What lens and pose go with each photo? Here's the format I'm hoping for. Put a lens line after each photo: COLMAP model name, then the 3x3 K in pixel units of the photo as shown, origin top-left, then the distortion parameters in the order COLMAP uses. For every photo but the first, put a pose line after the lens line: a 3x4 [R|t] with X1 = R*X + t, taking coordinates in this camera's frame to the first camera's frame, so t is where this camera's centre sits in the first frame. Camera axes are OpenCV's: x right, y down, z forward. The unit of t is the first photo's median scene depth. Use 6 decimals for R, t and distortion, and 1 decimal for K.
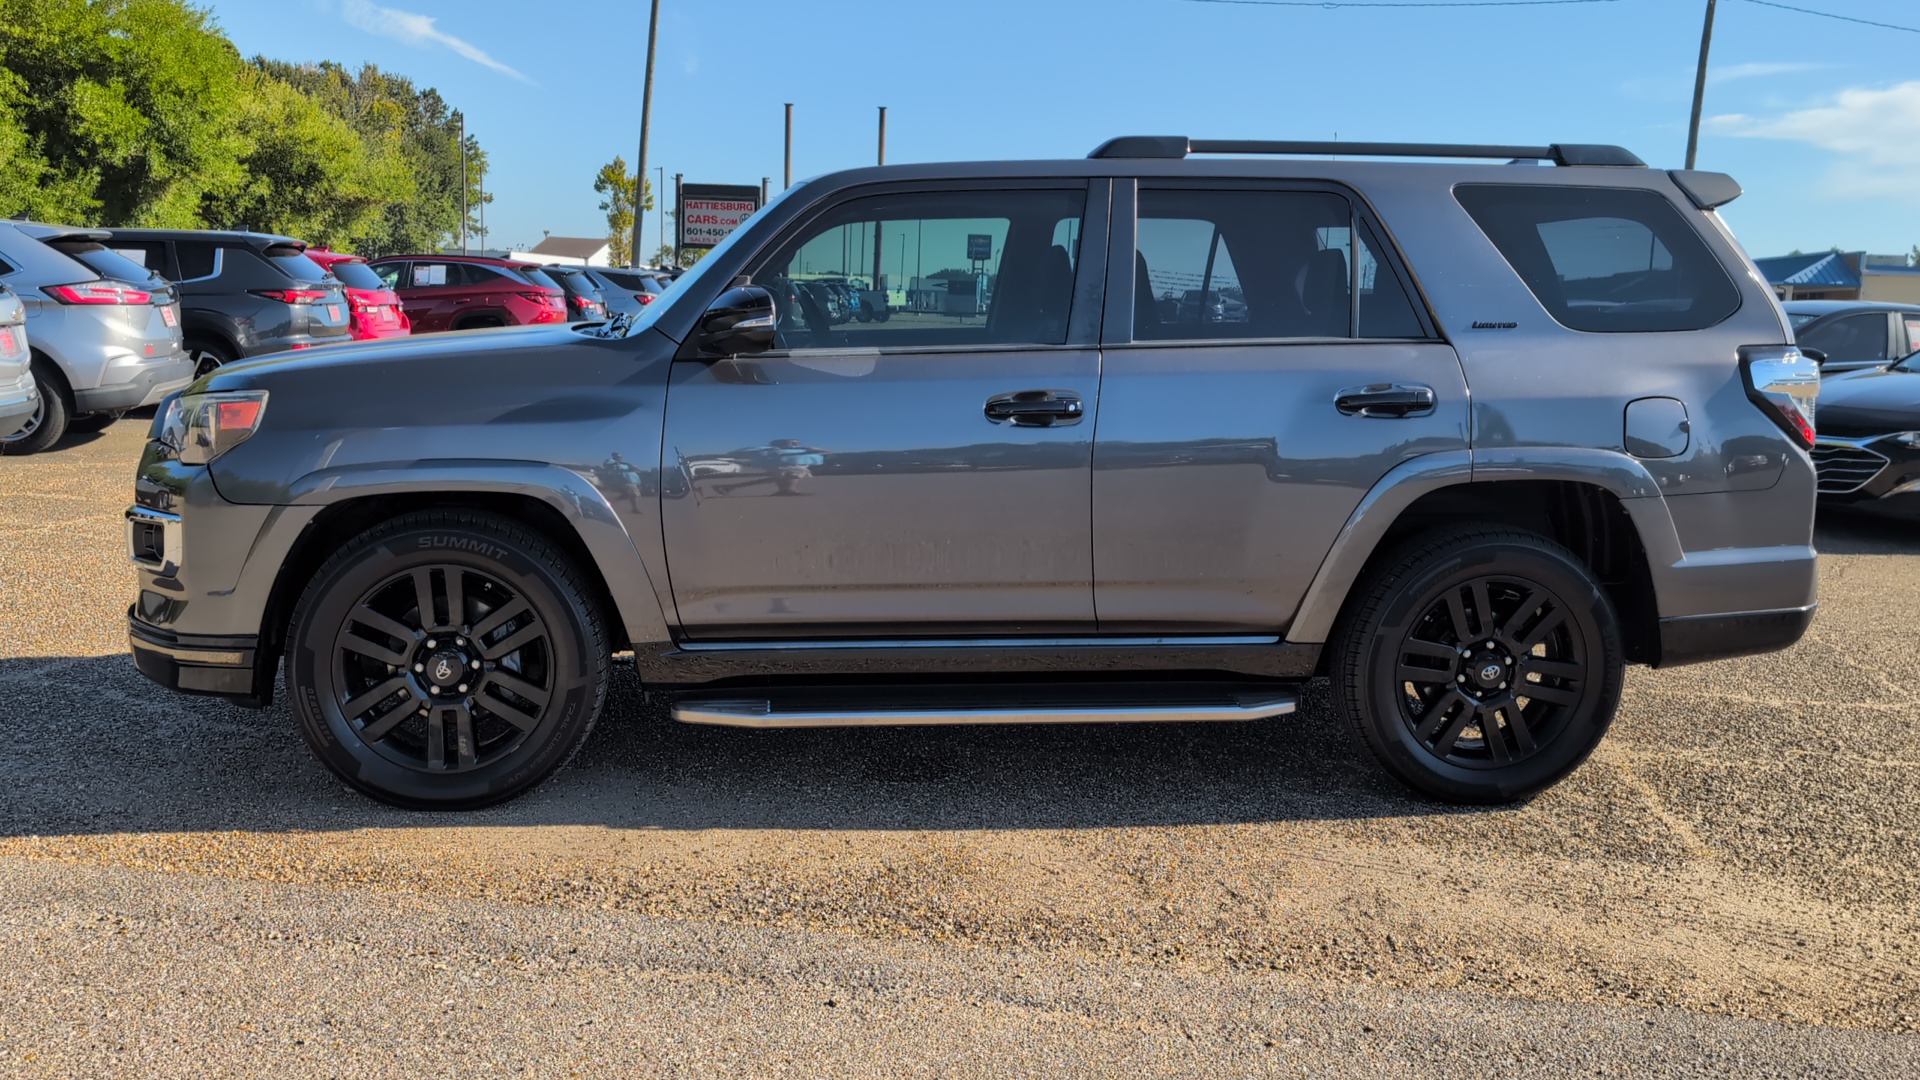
lens RADIAL K [[1530.4, 0, 960.0], [0, 1530.4, 540.0], [0, 0, 1]] dist [0.032044, -0.160059]
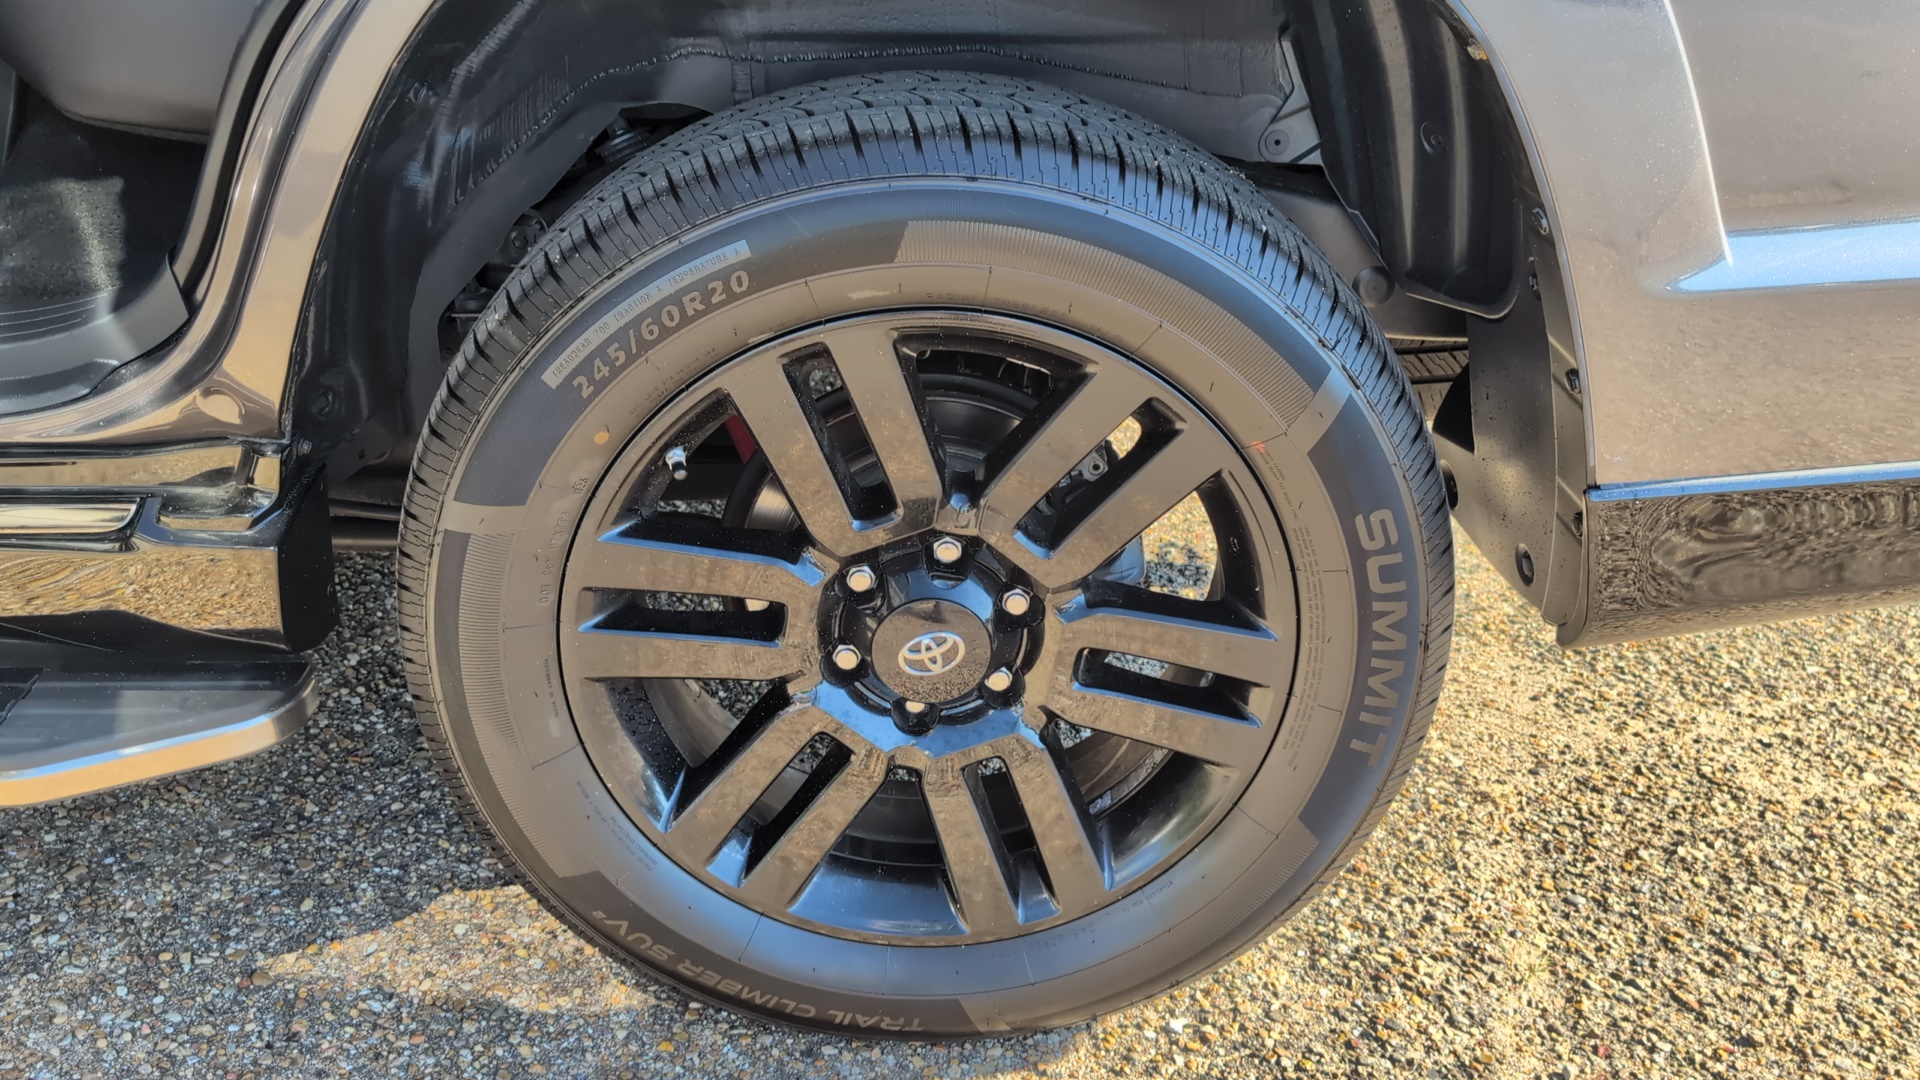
lens RADIAL K [[1530.4, 0, 960.0], [0, 1530.4, 540.0], [0, 0, 1]] dist [0.032044, -0.160059]
pose [[0.996239, 0.033044, -0.080100, 0.372316], [-0.006172, 0.949139, 0.314797, -0.019041], [0.086428, -0.313118, 0.945773, 0.747870]]
